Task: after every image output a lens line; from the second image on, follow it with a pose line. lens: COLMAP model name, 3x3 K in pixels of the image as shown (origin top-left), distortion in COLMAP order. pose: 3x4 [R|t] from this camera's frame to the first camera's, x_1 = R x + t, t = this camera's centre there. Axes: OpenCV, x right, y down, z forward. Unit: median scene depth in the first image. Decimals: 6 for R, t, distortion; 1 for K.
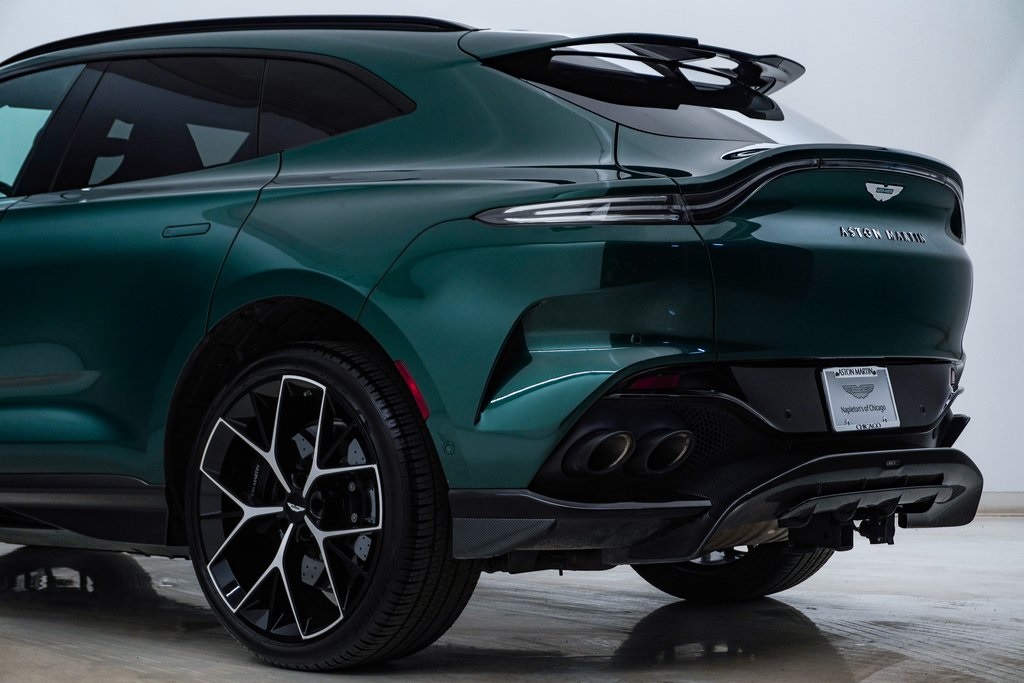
lens RADIAL K [[2222.6, 0, 514.6], [0, 2222.6, 337.6], [0, 0, 1]] dist [-0.191397, 0.000000]
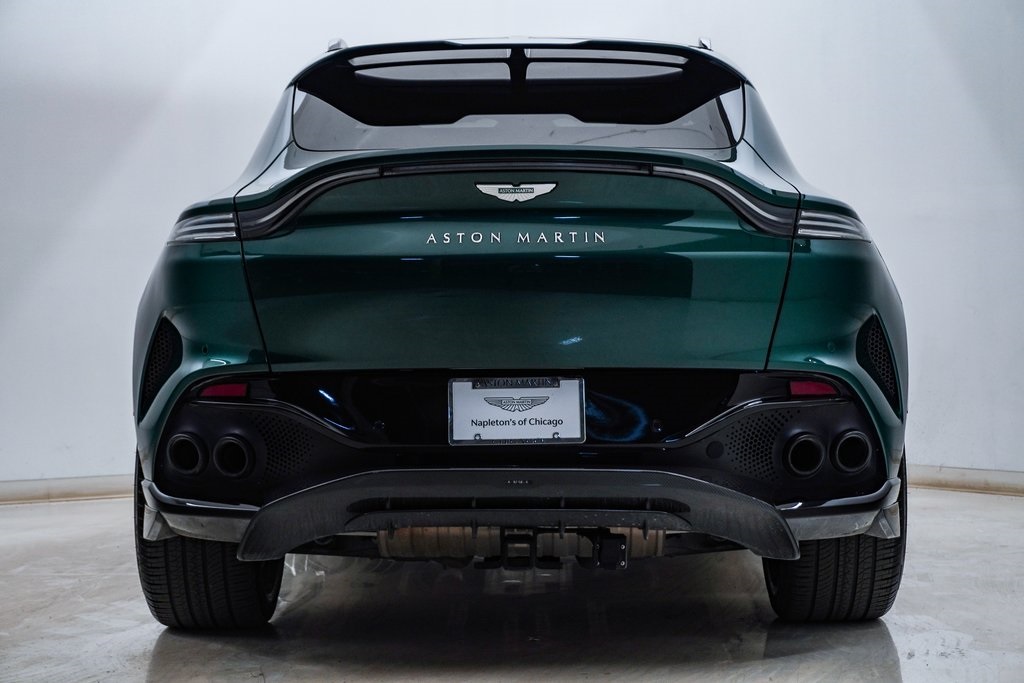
lens RADIAL K [[2189.3, 0, 515.0], [0, 2189.3, 340.9], [0, 0, 1]] dist [-0.166879, 0.000000]
pose [[0.630309, 0.011710, -0.776256, 0.887168], [0.009225, 0.999703, 0.022572, -0.023785], [0.776290, -0.021388, 0.630013, 0.415621]]
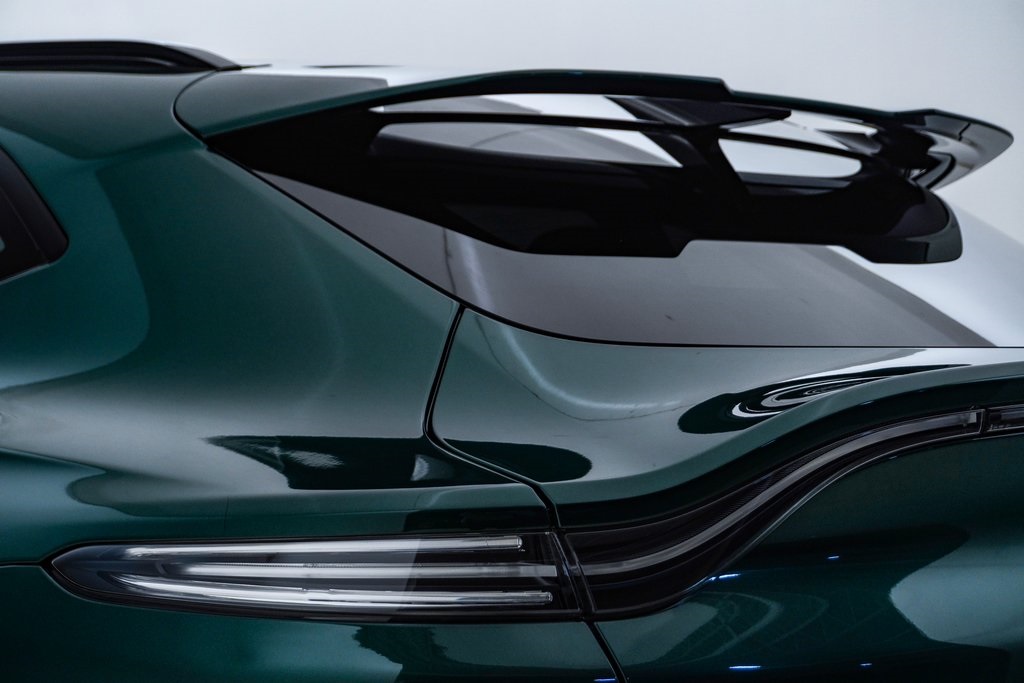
lens RADIAL K [[1998.6, 0, 509.1], [0, 1998.6, 341.3], [0, 0, 1]] dist [-0.048100, 0.000000]
pose [[0.983835, 0.007437, -0.178924, 0.114108], [-0.006519, 0.999962, 0.005714, -0.089264], [0.178960, -0.004455, 0.983846, 0.633751]]
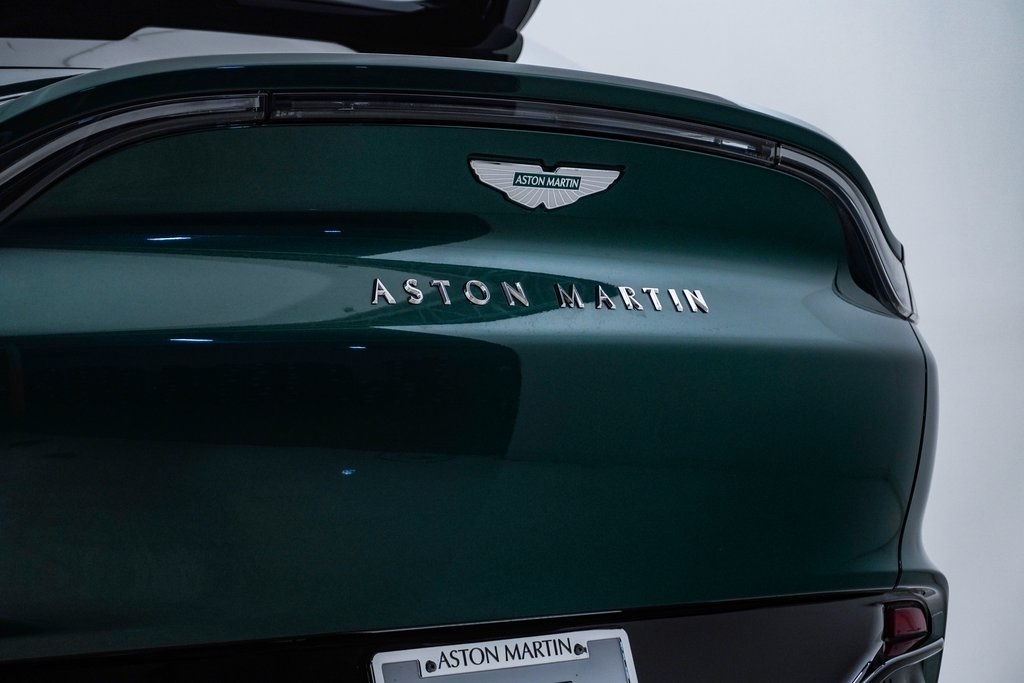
lens RADIAL K [[2189.3, 0, 514.4], [0, 2189.3, 343.5], [0, 0, 1]] dist [-0.166879, 0.000000]
pose [[0.979506, -0.042695, -0.196836, 0.235509], [0.033019, 0.998092, -0.052182, -0.018864], [0.198688, 0.044613, 0.979047, 0.630070]]
